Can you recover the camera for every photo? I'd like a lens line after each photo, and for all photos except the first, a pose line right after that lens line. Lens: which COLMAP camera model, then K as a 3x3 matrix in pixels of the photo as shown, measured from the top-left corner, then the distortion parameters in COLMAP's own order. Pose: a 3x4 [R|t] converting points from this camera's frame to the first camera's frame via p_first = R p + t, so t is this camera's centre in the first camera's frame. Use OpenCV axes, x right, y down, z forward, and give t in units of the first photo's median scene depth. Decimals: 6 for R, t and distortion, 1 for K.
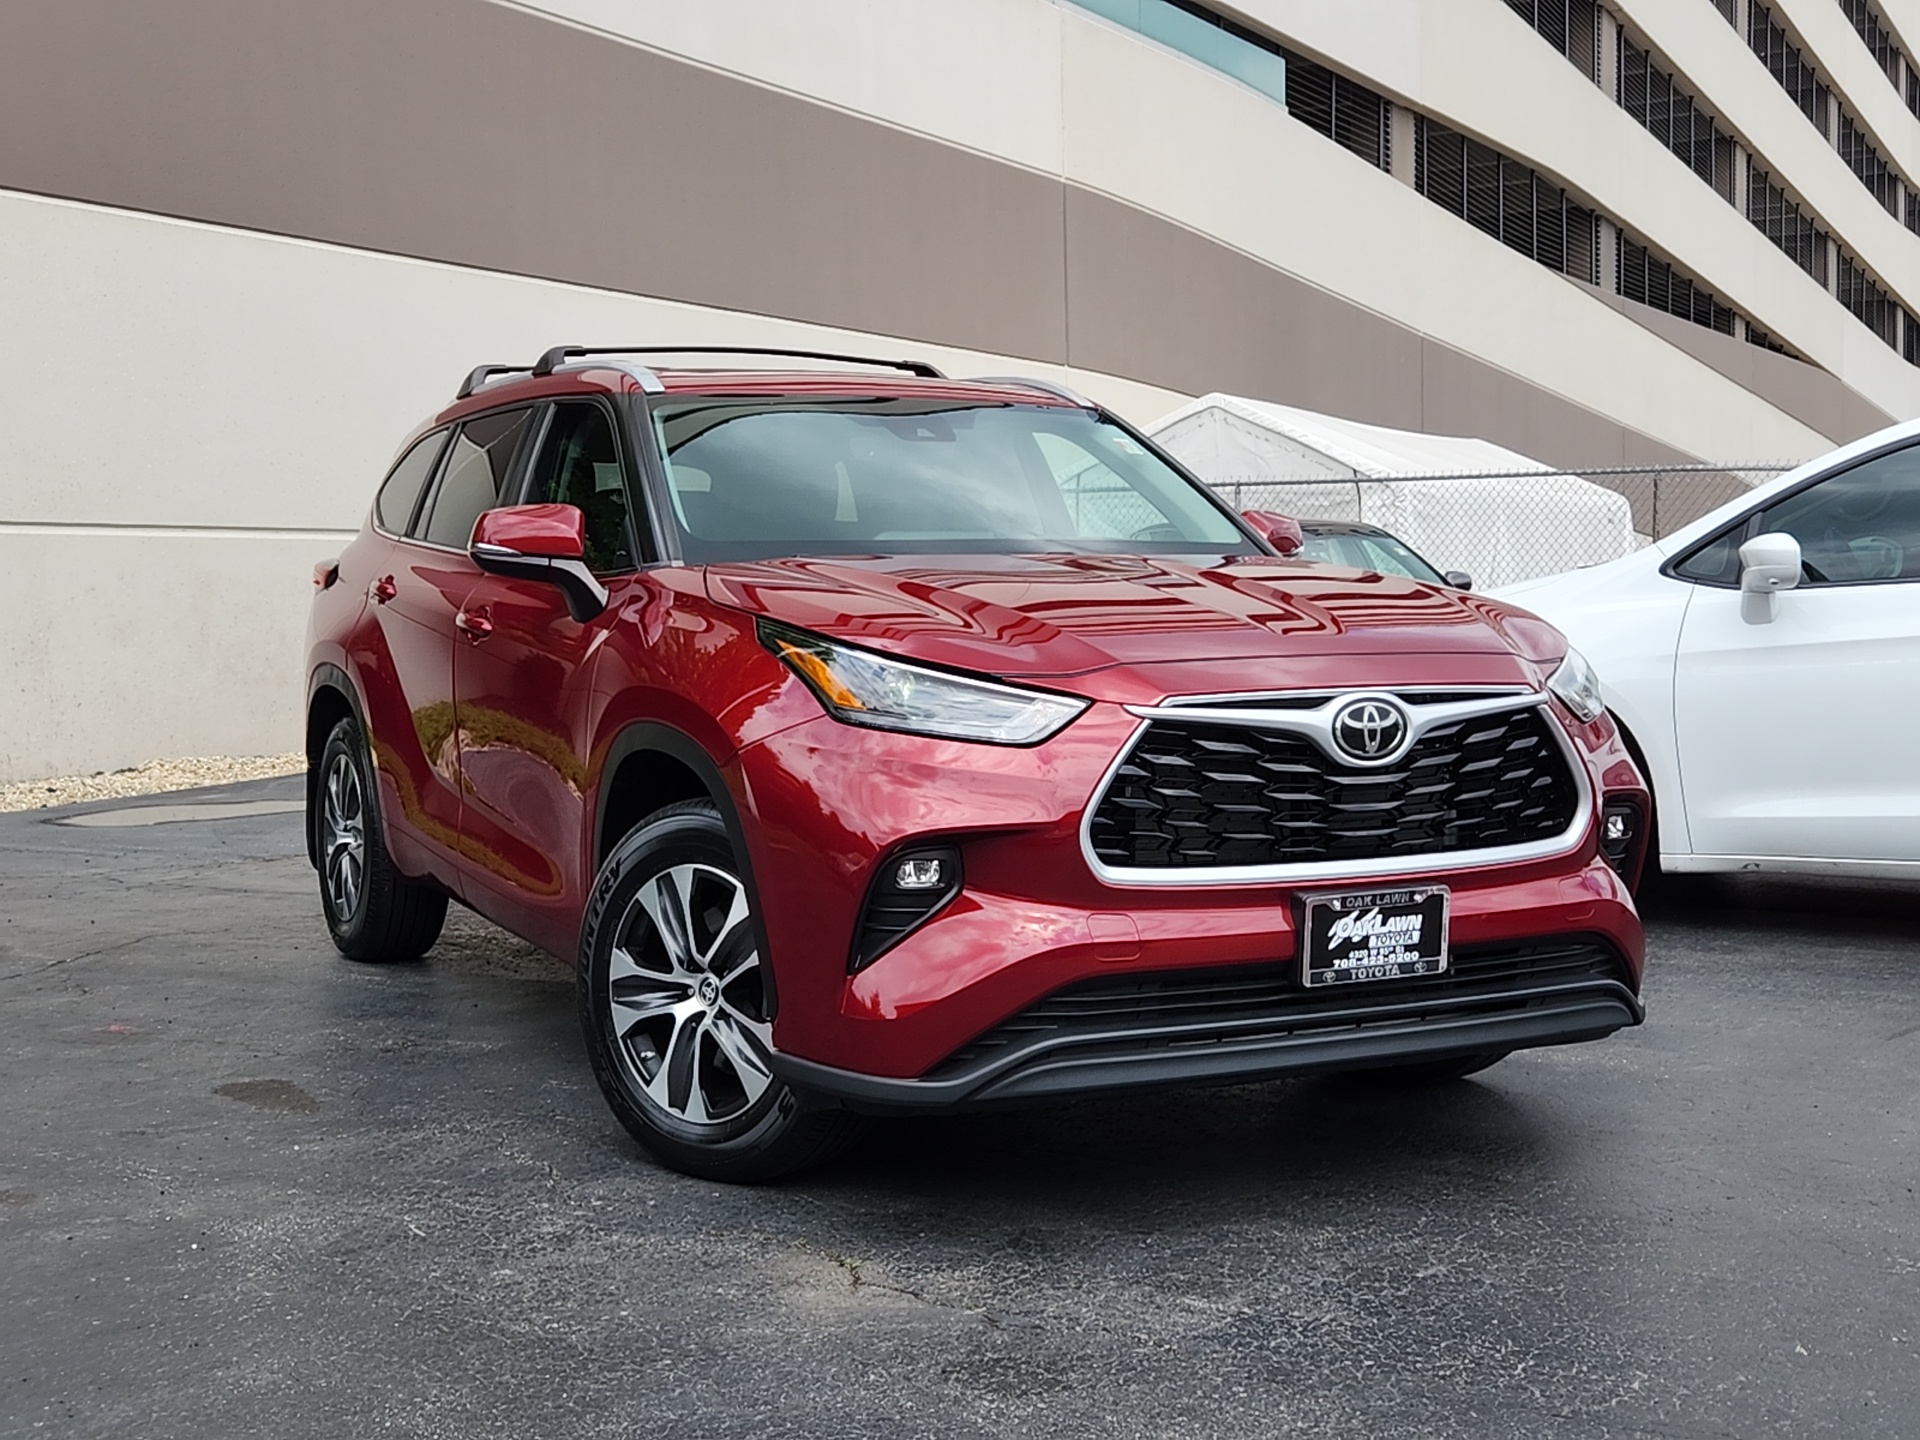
lens RADIAL K [[2381.0, 0, 992.4], [0, 2381.0, 724.7], [0, 0, 1]] dist [0.140833, -0.277726]
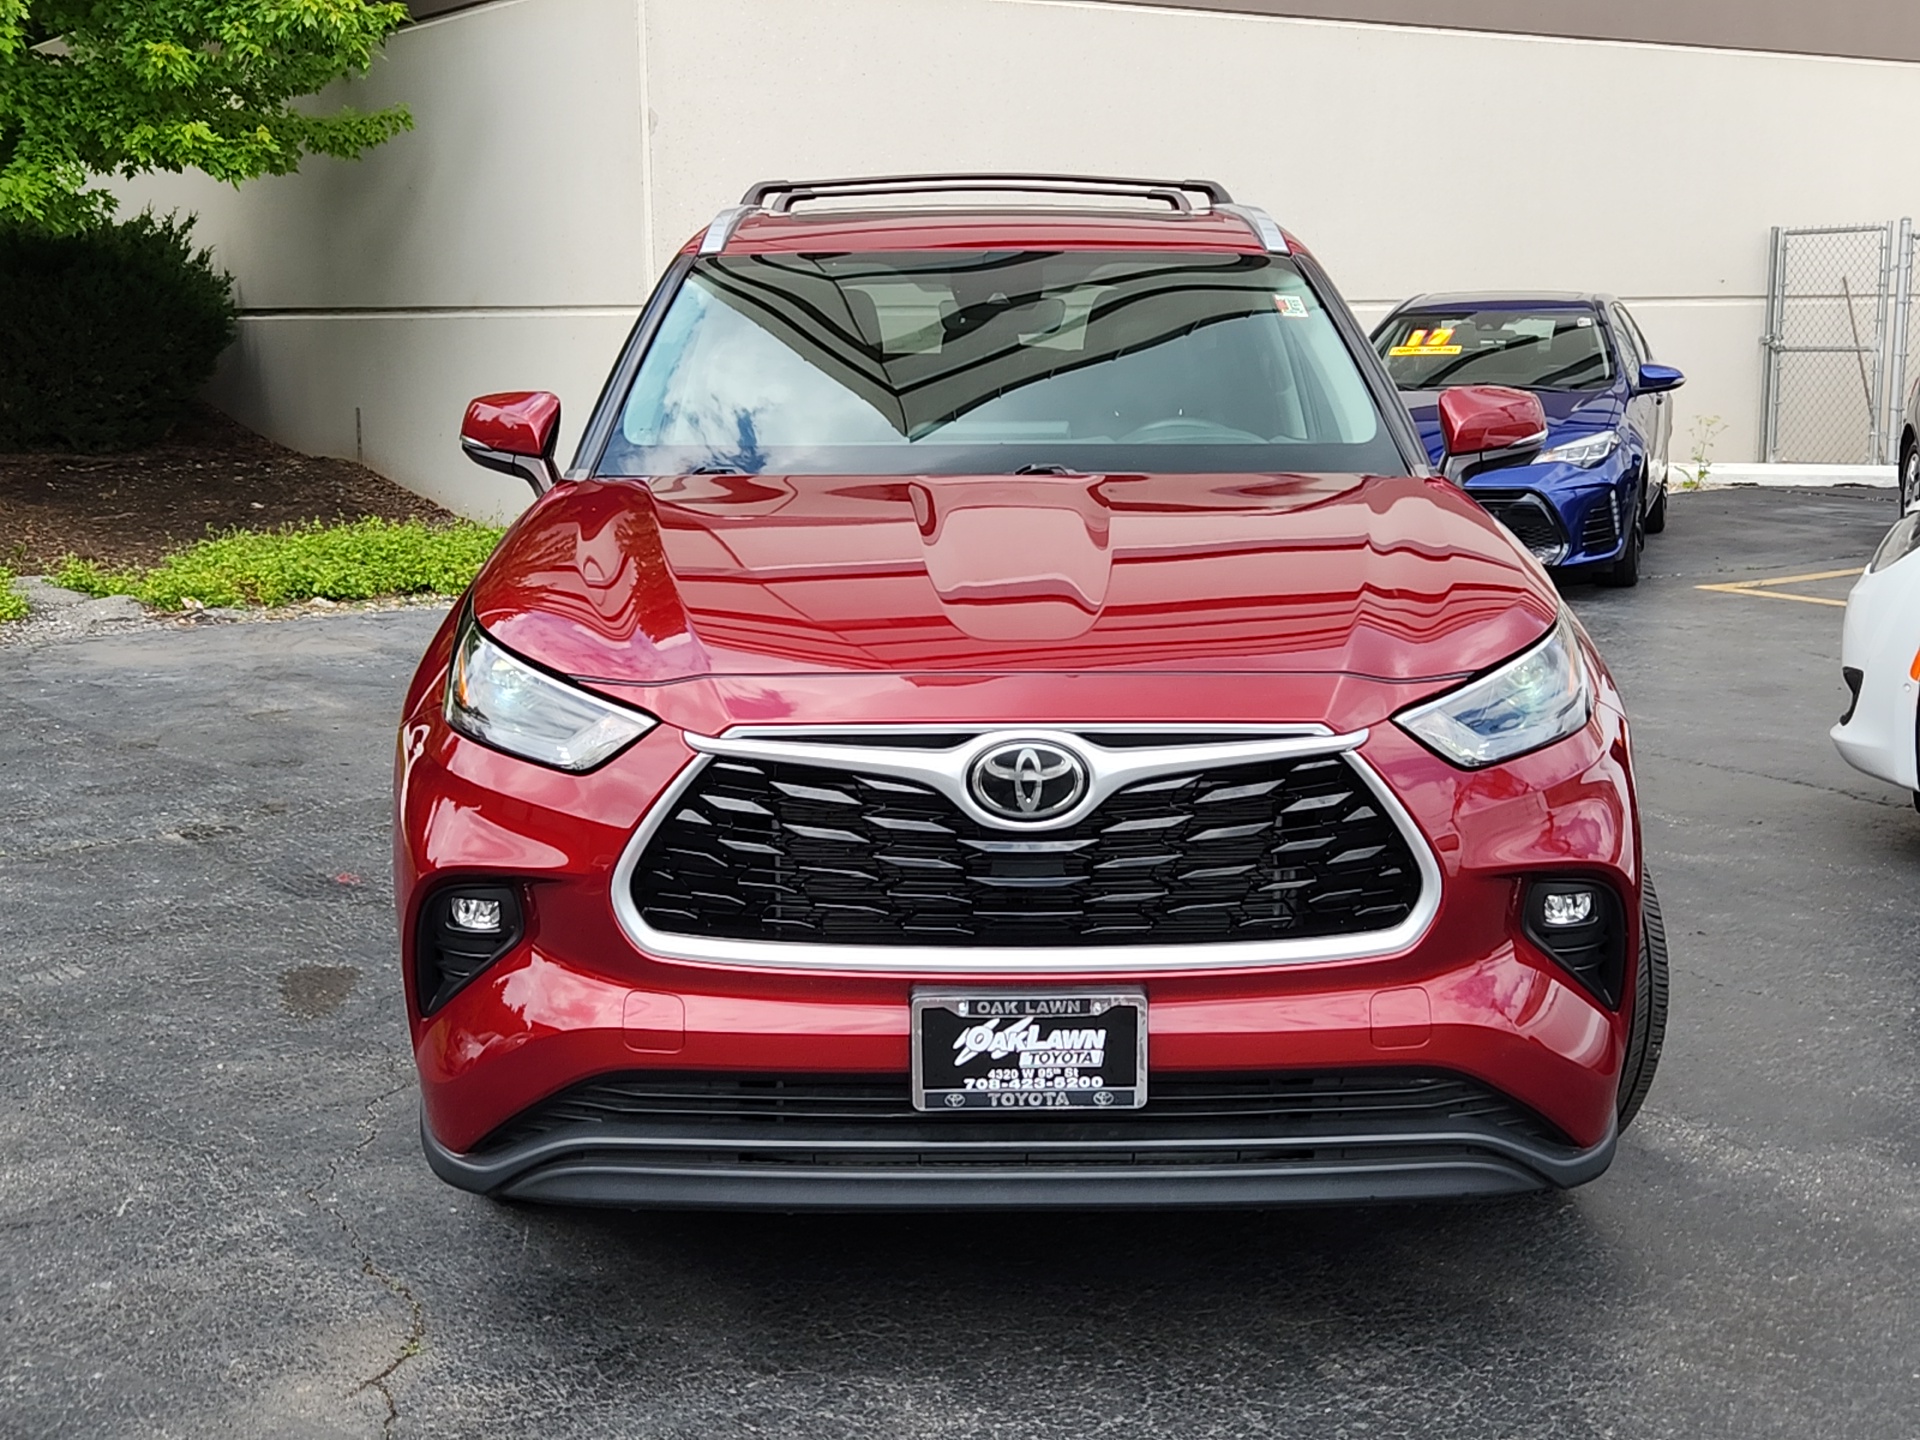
lens RADIAL K [[2381.0, 0, 992.4], [0, 2381.0, 724.7], [0, 0, 1]] dist [0.140833, -0.277726]
pose [[0.888420, 0.084948, -0.451103, 0.479526], [-0.030169, 0.991408, 0.127277, -0.108700], [0.458039, -0.099466, 0.883350, 0.344688]]
